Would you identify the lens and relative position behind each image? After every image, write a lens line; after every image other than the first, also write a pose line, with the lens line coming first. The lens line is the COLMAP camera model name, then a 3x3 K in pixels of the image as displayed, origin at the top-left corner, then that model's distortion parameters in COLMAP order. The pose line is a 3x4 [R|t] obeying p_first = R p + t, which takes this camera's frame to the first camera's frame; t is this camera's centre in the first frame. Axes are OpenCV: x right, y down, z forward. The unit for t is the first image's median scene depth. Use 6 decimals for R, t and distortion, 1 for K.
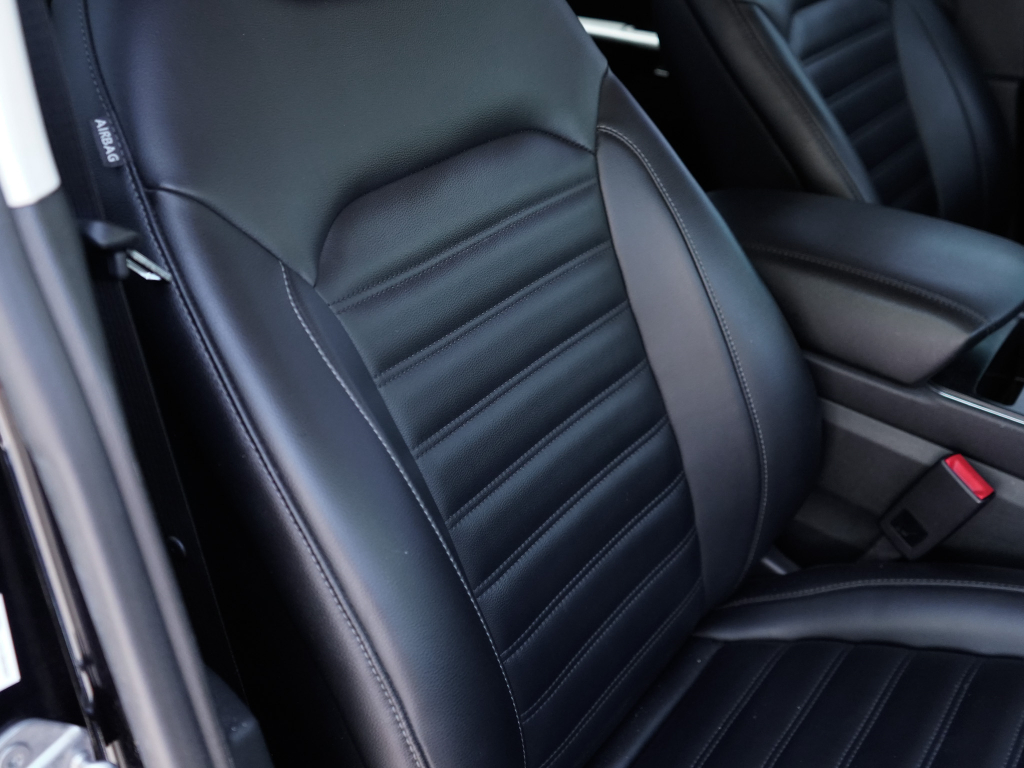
lens RADIAL K [[1086.6, 0, 512.0], [0, 1086.6, 384.0], [0, 0, 1]] dist [-0.025969, -0.004118]
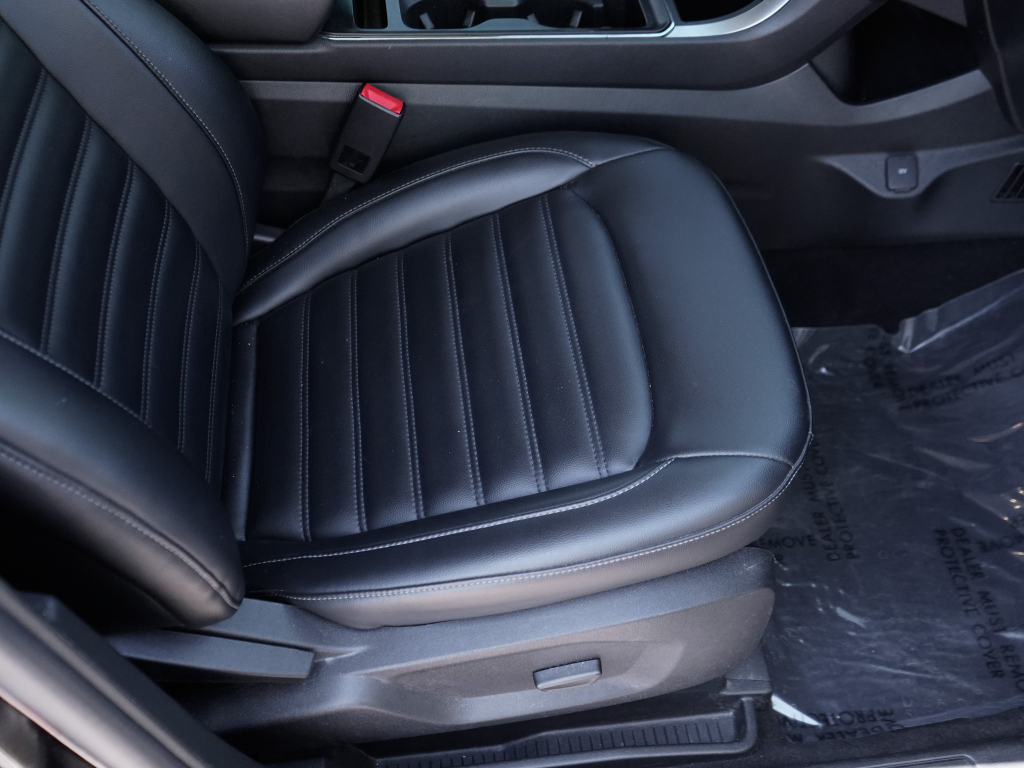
lens RADIAL K [[1086.6, 0, 512.0], [0, 1086.6, 384.0], [0, 0, 1]] dist [-0.025969, -0.004118]
pose [[0.734613, -0.512131, 0.445046, -0.158820], [0.322711, 0.840730, 0.434777, -0.119827], [-0.596826, -0.175771, 0.782881, -0.068767]]
